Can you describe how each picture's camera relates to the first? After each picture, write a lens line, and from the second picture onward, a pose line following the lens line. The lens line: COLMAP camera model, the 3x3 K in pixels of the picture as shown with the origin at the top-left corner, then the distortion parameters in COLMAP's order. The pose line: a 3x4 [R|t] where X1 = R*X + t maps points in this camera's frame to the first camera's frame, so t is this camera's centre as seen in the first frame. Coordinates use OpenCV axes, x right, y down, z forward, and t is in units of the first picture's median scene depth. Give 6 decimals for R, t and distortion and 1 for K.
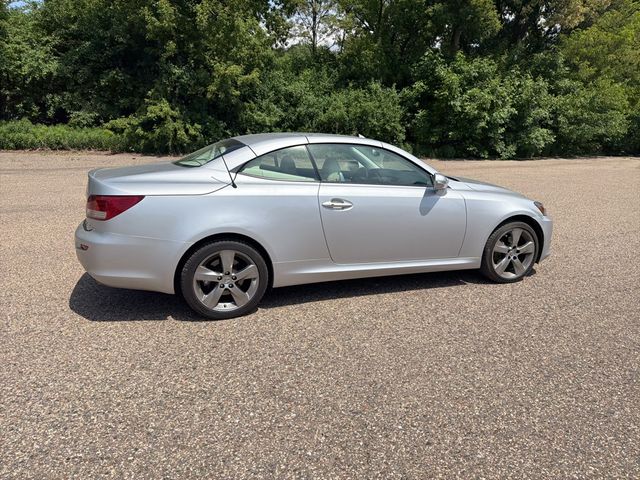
lens RADIAL K [[449.4, 0, 321.7], [0, 449.4, 240.2], [0, 0, 1]] dist [0.031301, -0.041722]
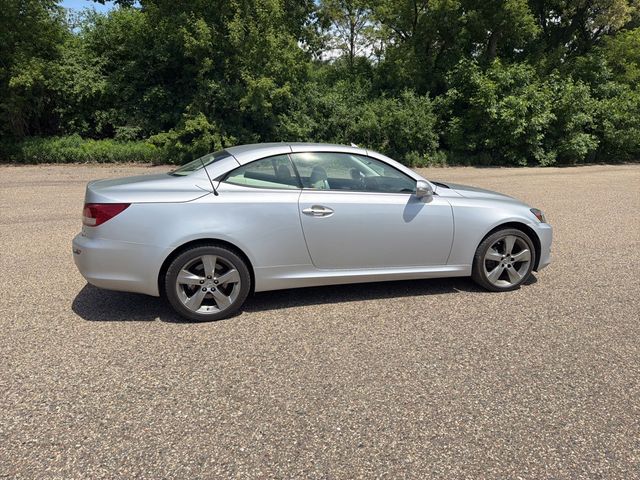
lens RADIAL K [[449.4, 0, 322.2], [0, 449.4, 237.2], [0, 0, 1]] dist [0.031301, -0.041722]
pose [[0.995103, 0.002705, -0.098804, 0.033495], [-0.005430, 0.999612, -0.027328, 0.001668], [0.098691, 0.027730, 0.994732, -0.003369]]
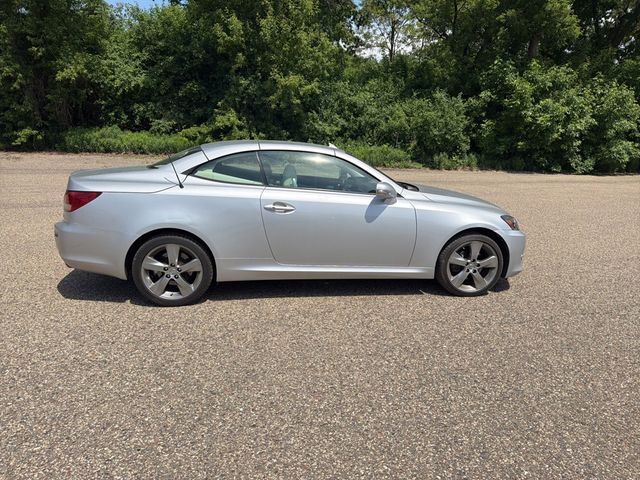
lens RADIAL K [[449.4, 0, 321.7], [0, 449.4, 244.4], [0, 0, 1]] dist [0.031301, -0.041722]
pose [[0.980857, 0.057224, -0.186131, 0.077366], [-0.059286, 0.998226, -0.005527, 0.001592], [0.185485, 0.016456, 0.982509, -0.005637]]
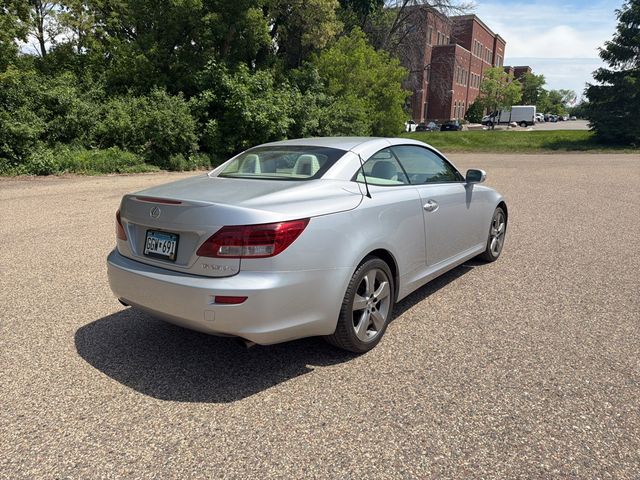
lens RADIAL K [[449.4, 0, 321.5], [0, 449.4, 243.1], [0, 0, 1]] dist [0.031301, -0.041722]
pose [[0.833592, -0.147653, 0.532281, -0.161264], [0.157109, 0.987190, 0.027800, -0.014717], [-0.529567, 0.060452, 0.846111, 0.067519]]
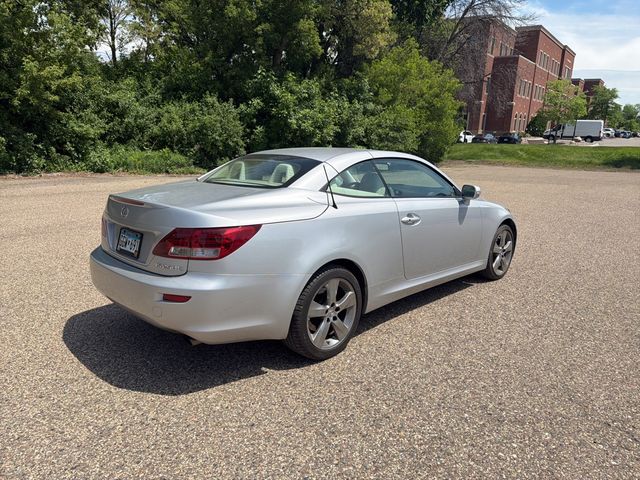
lens RADIAL K [[449.4, 0, 322.3], [0, 449.4, 239.0], [0, 0, 1]] dist [0.031301, -0.041722]
pose [[0.895656, -0.085449, 0.436461, -0.131580], [0.100500, 0.994871, -0.011464, -0.010404], [-0.433243, 0.054132, 0.899650, 0.045419]]
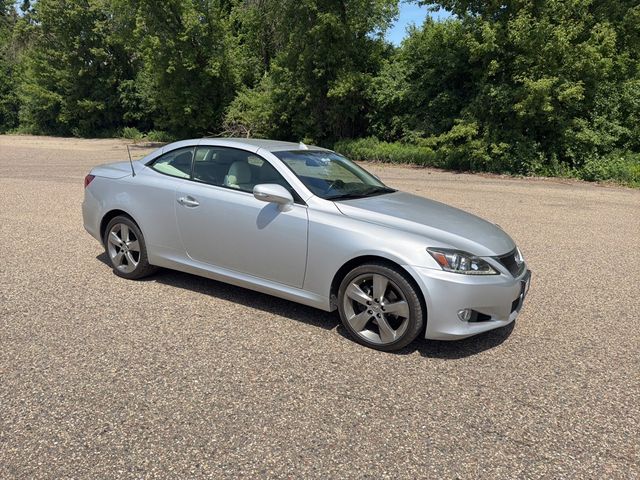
lens RADIAL K [[449.4, 0, 331.4], [0, 449.4, 234.7], [0, 0, 1]] dist [0.031301, -0.041722]
pose [[0.636147, 0.169561, -0.752705, 0.246537], [-0.213442, 0.976156, 0.039508, -0.027176], [0.741457, 0.135527, 0.657171, 0.128548]]
